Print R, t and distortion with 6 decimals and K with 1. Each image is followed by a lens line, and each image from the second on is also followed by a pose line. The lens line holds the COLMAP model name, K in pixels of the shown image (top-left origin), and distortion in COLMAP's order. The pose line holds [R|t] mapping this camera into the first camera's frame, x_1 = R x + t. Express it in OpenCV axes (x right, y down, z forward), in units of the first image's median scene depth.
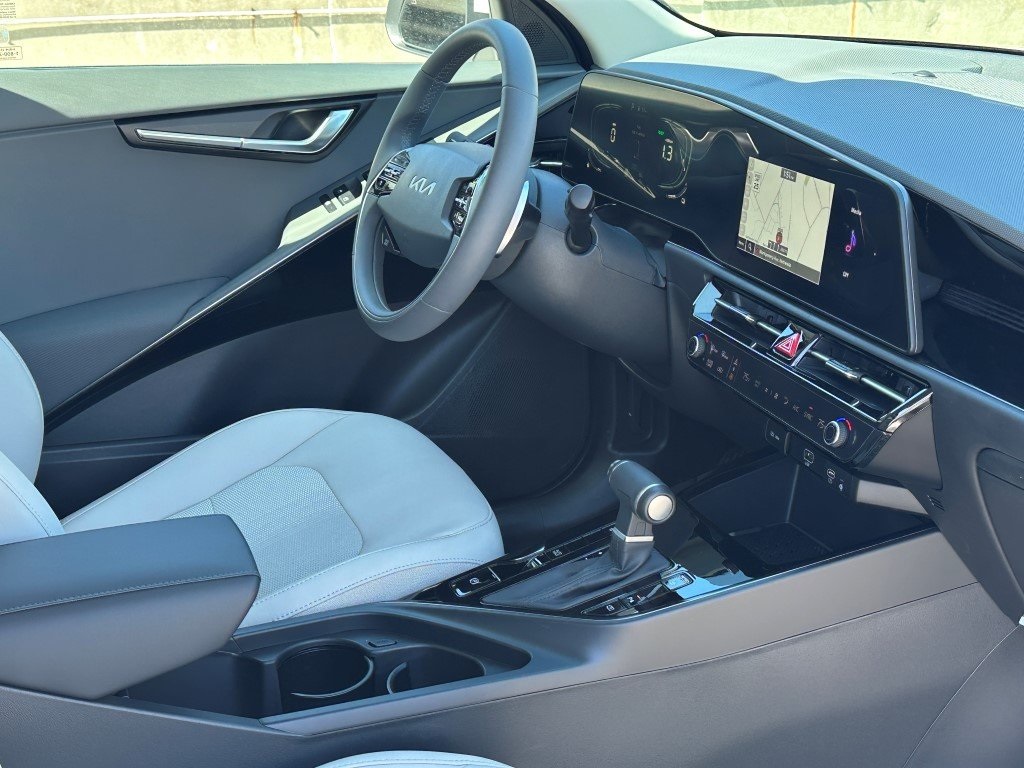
lens RADIAL K [[1371.1, 0, 512.0], [0, 1371.1, 384.0], [0, 0, 1]] dist [0.134270, -0.001430]
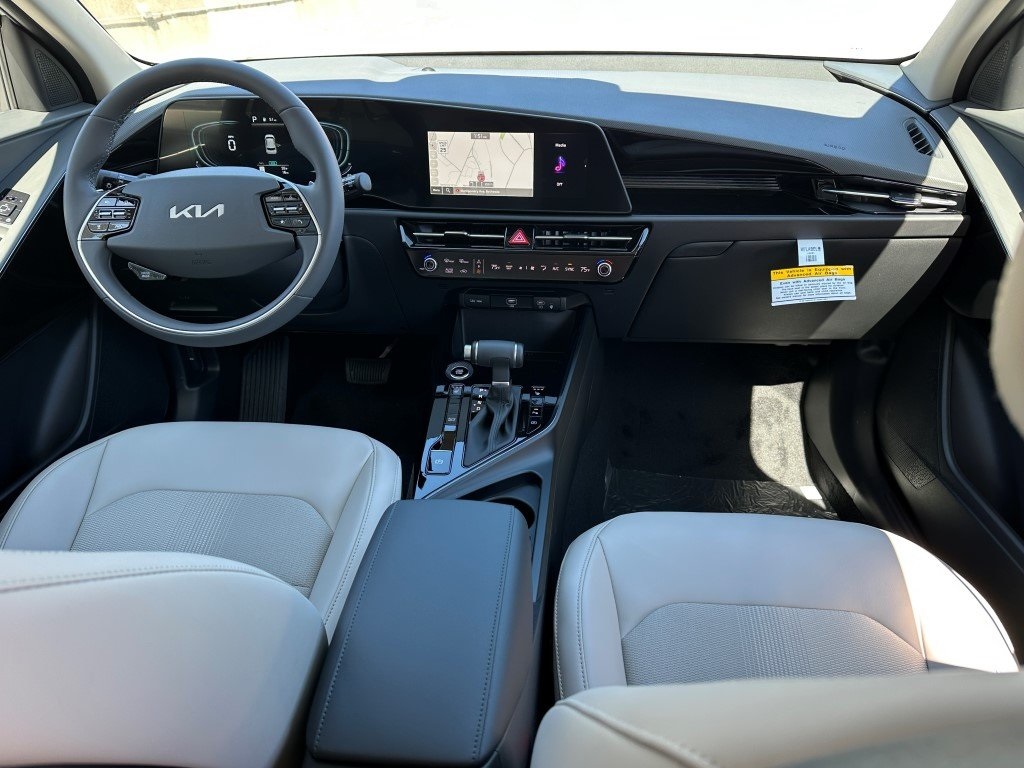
lens RADIAL K [[746.7, 0, 512.0], [0, 746.7, 384.0], [0, 0, 1]] dist [0.162786, -0.401838]
pose [[0.451565, -0.426861, 0.783504, -0.580952], [0.299502, 0.899700, 0.317551, -0.157488], [-0.840469, 0.091266, 0.534119, 0.520297]]
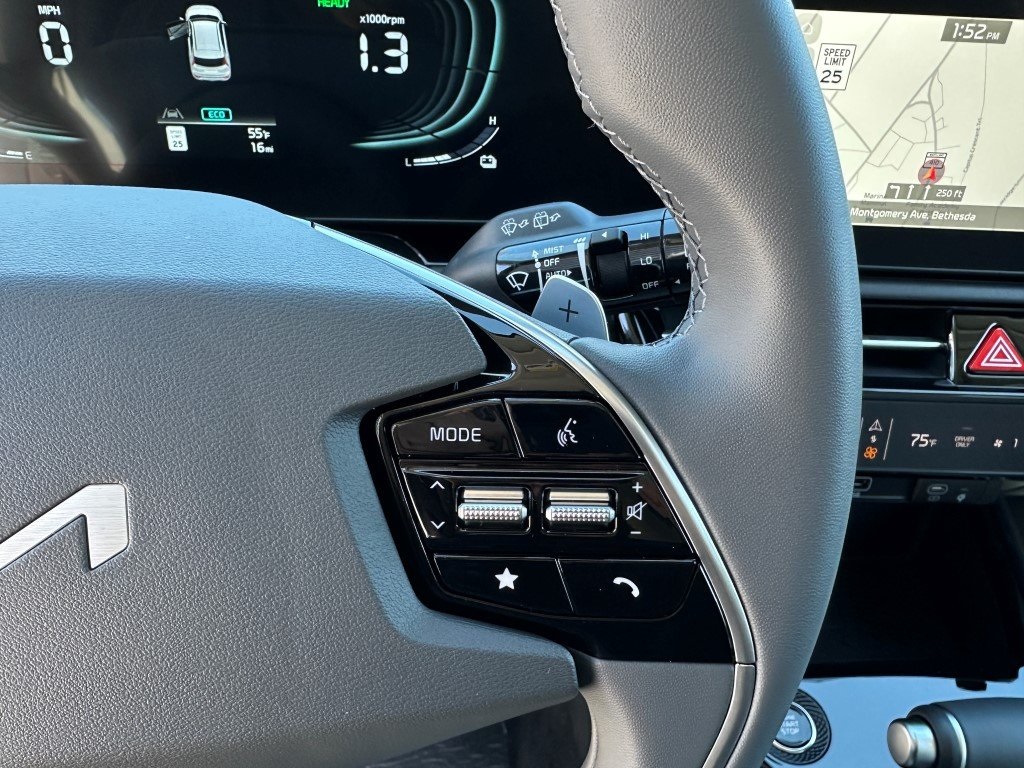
lens RADIAL K [[832.7, 0, 489.1], [0, 832.7, 443.7], [0, 0, 1]] dist [-0.007274, -0.000237]
pose [[0.314437, -0.568390, 0.760304, -0.136408], [0.267760, 0.821512, 0.503411, -0.217240], [-0.910733, 0.045288, 0.410506, 1.024137]]
